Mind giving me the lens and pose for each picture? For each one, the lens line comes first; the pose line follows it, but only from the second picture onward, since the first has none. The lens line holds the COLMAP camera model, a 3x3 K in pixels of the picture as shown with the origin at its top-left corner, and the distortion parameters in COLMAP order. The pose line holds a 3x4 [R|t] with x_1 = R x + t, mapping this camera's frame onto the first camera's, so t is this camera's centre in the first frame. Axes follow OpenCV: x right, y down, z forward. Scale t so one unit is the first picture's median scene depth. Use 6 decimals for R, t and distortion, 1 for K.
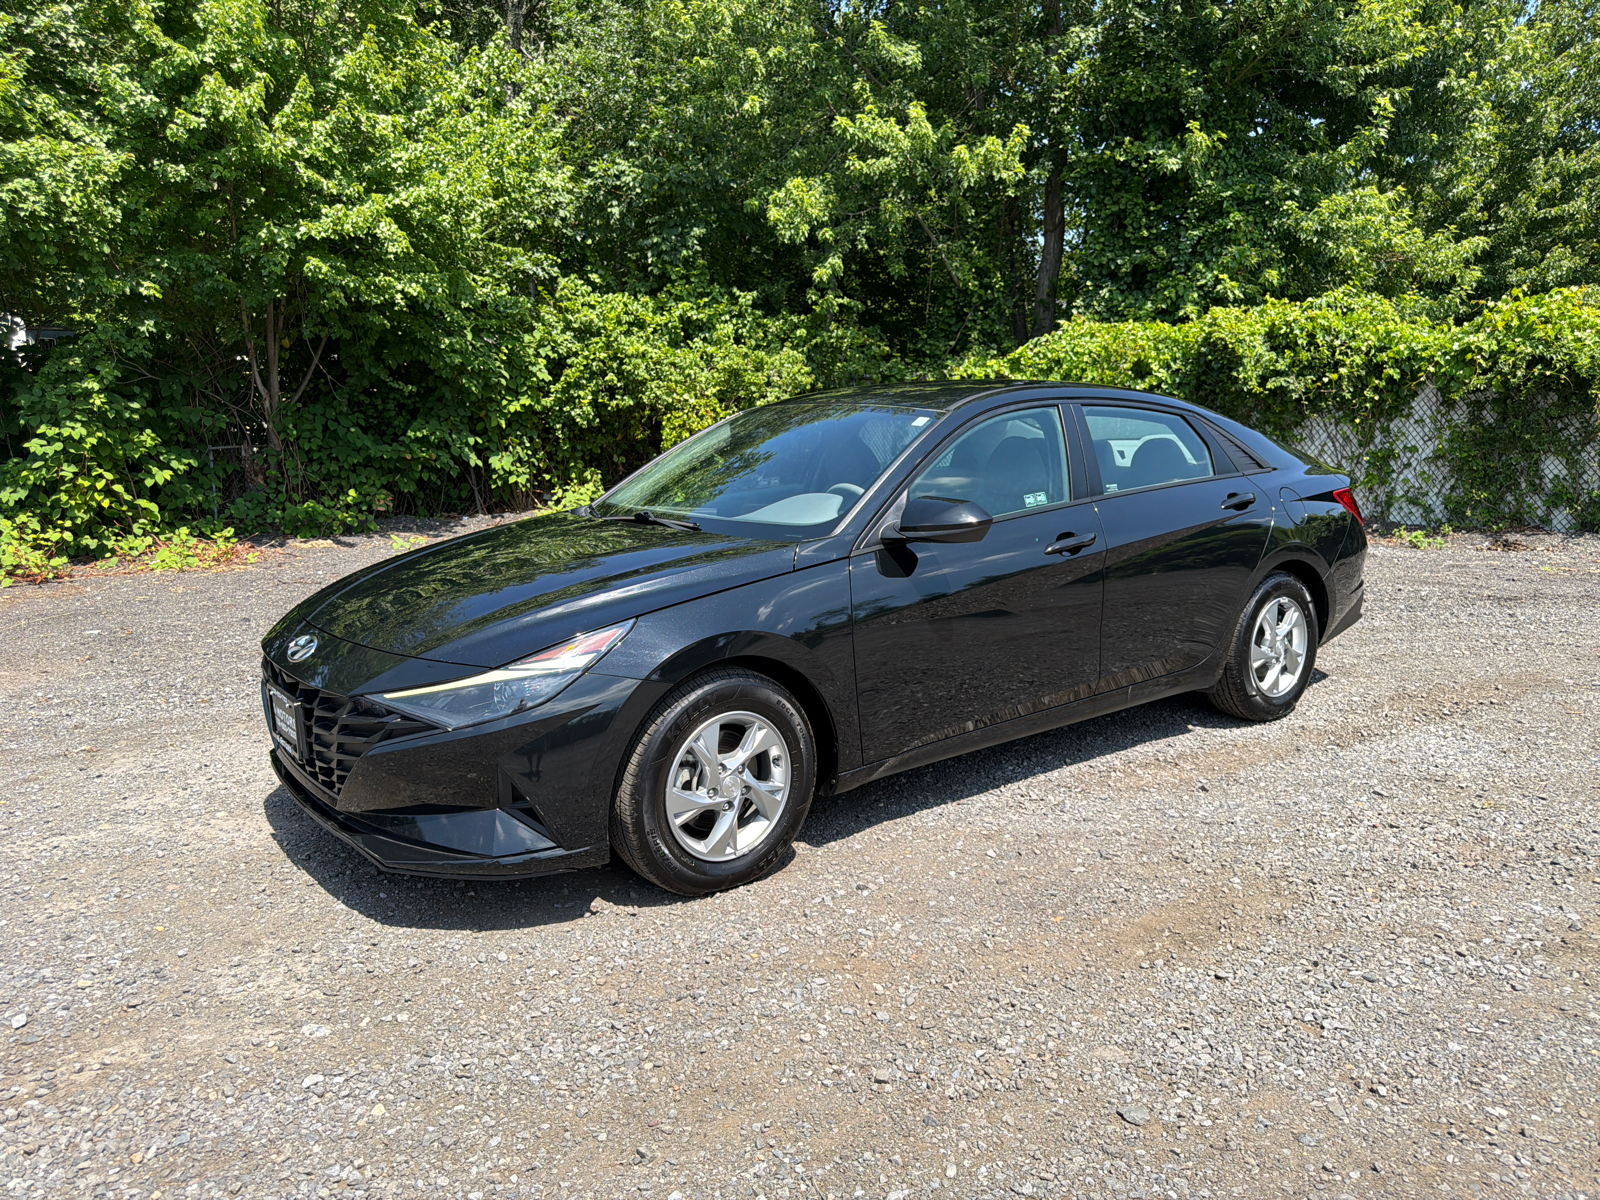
lens RADIAL K [[1145.9, 0, 797.6], [0, 1145.9, 592.1], [0, 0, 1]] dist [0.146508, -0.226493]
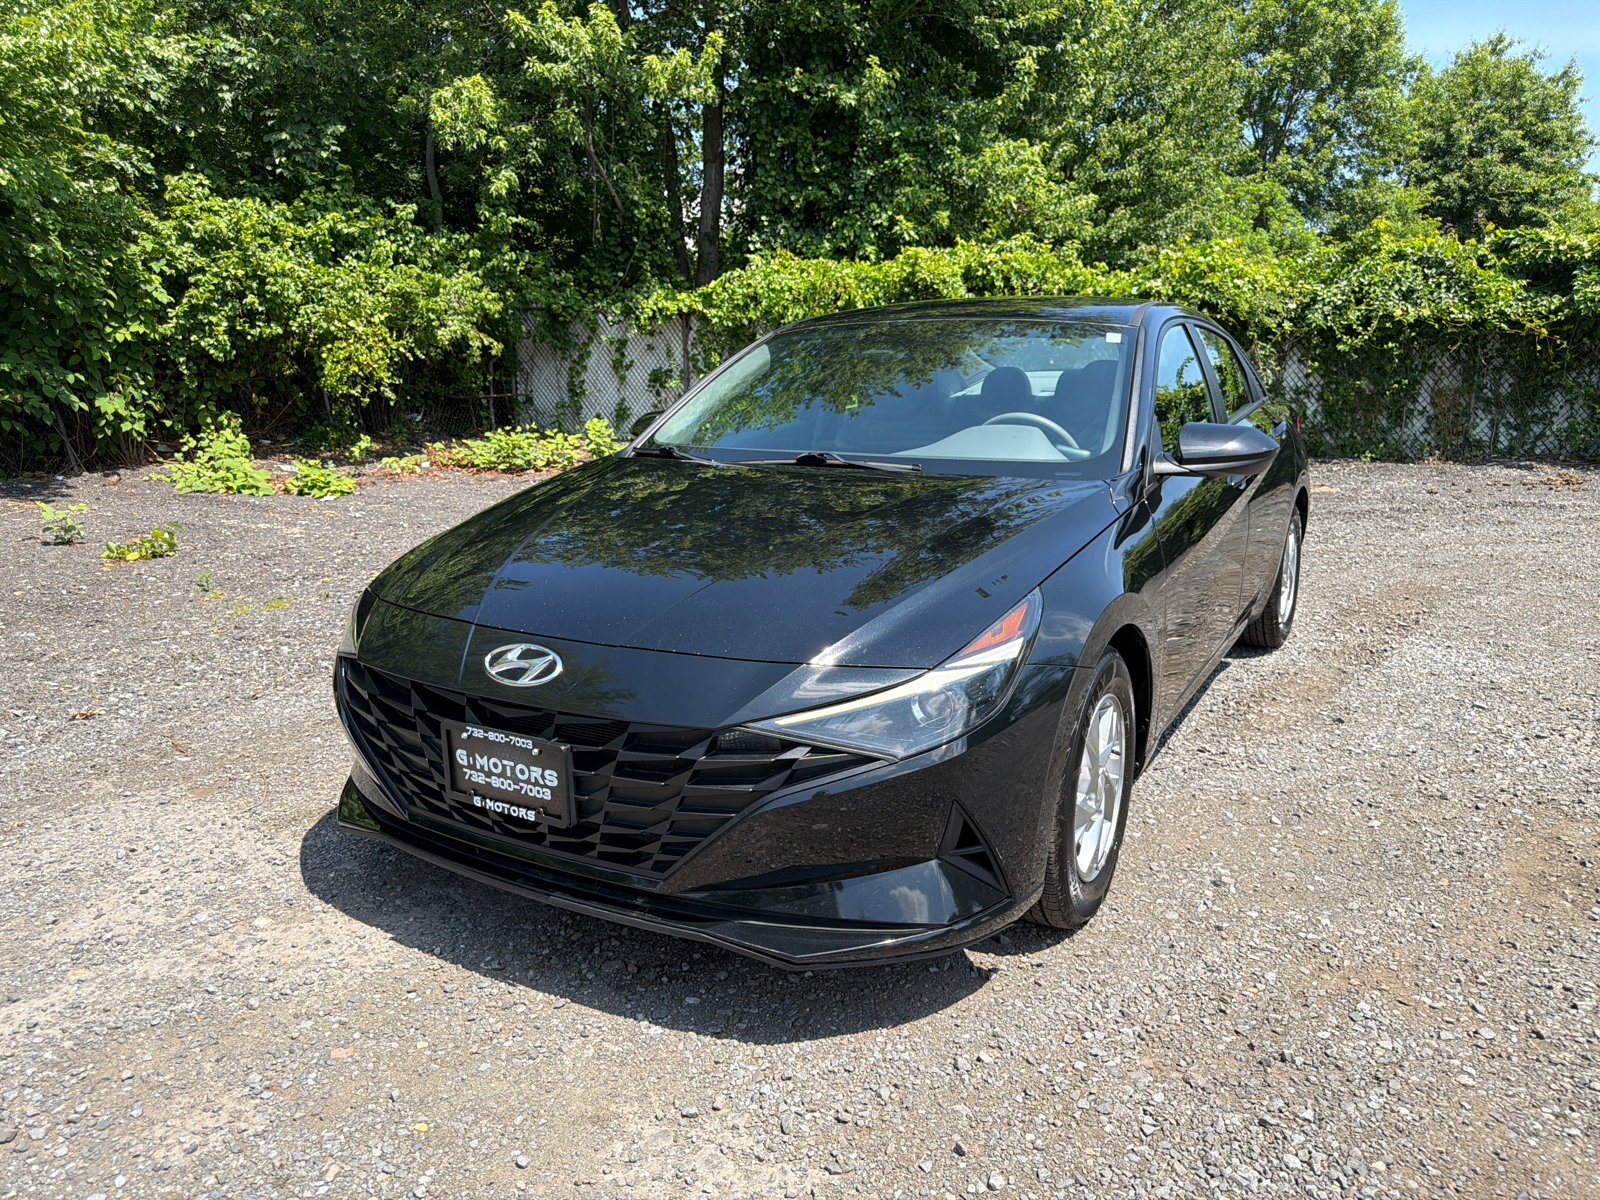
lens RADIAL K [[1162.9, 0, 801.5], [0, 1162.9, 604.2], [0, 0, 1]] dist [0.002378, -0.008261]
pose [[0.927473, -0.071524, 0.366985, -0.116597], [0.051080, 0.996568, 0.065137, -0.004056], [-0.370385, -0.041667, 0.927943, 0.078711]]
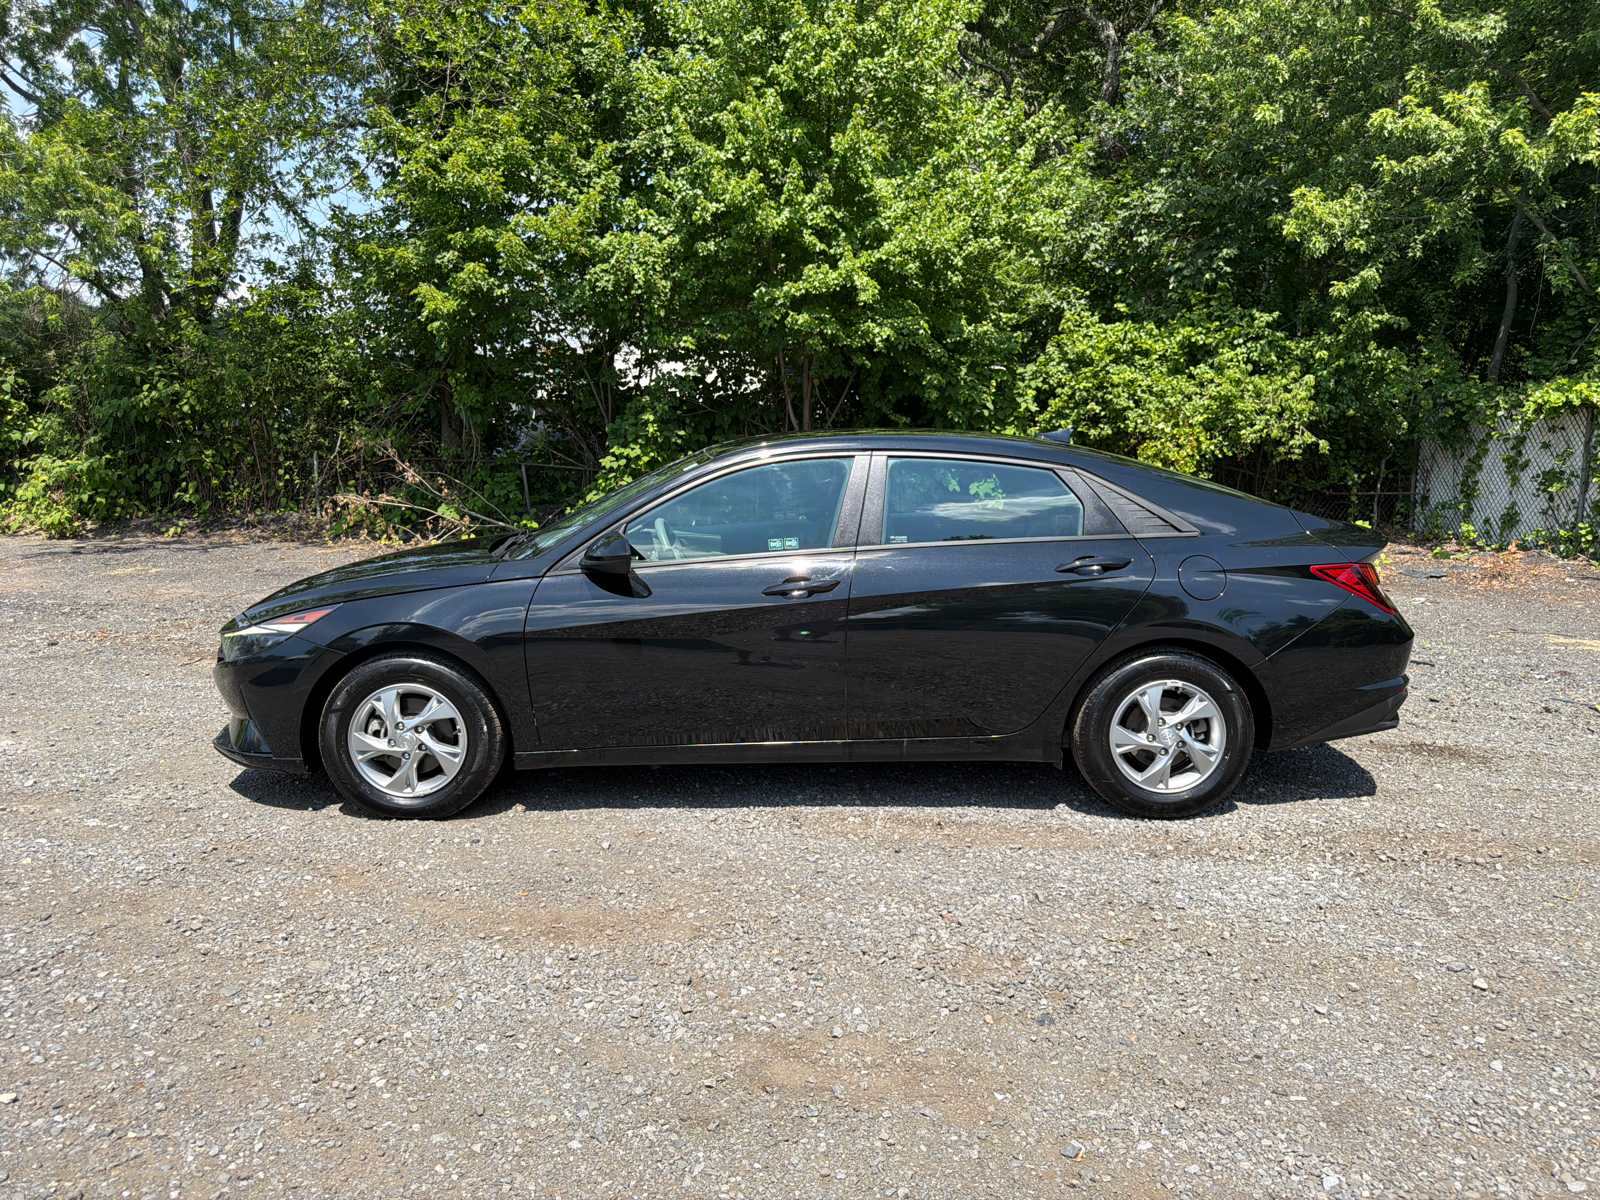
lens RADIAL K [[1162.9, 0, 801.5], [0, 1162.9, 604.2], [0, 0, 1]] dist [0.002378, -0.008261]
pose [[0.808595, 0.091747, -0.581169, 0.231521], [-0.098906, 0.994907, 0.019452, -0.010928], [0.579993, 0.041752, 0.813551, 0.044915]]
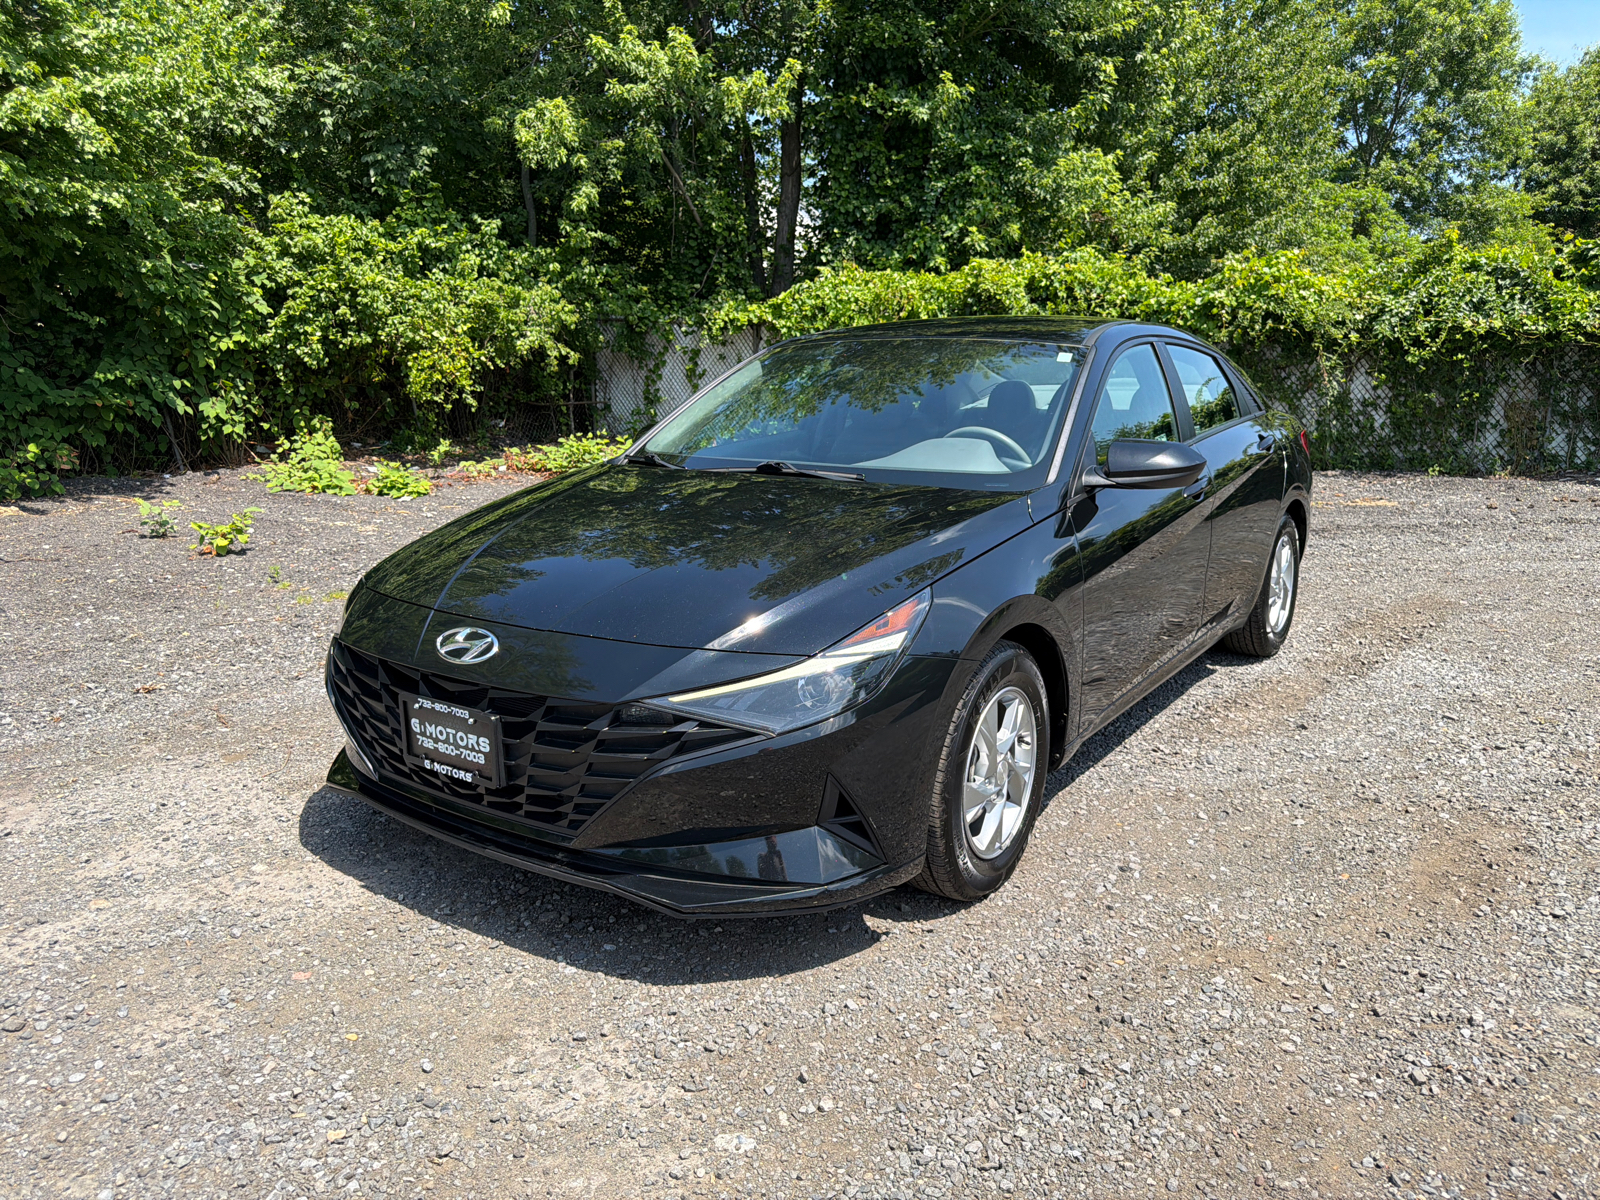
lens RADIAL K [[1160.6, 0, 800.0], [0, 1160.6, 600.0], [0, 0, 1]] dist [0.010329, -0.019734]
pose [[0.955628, -0.049040, 0.290465, -0.096955], [0.035170, 0.997987, 0.052782, -0.002267], [-0.292469, -0.040224, 0.955429, 0.051689]]
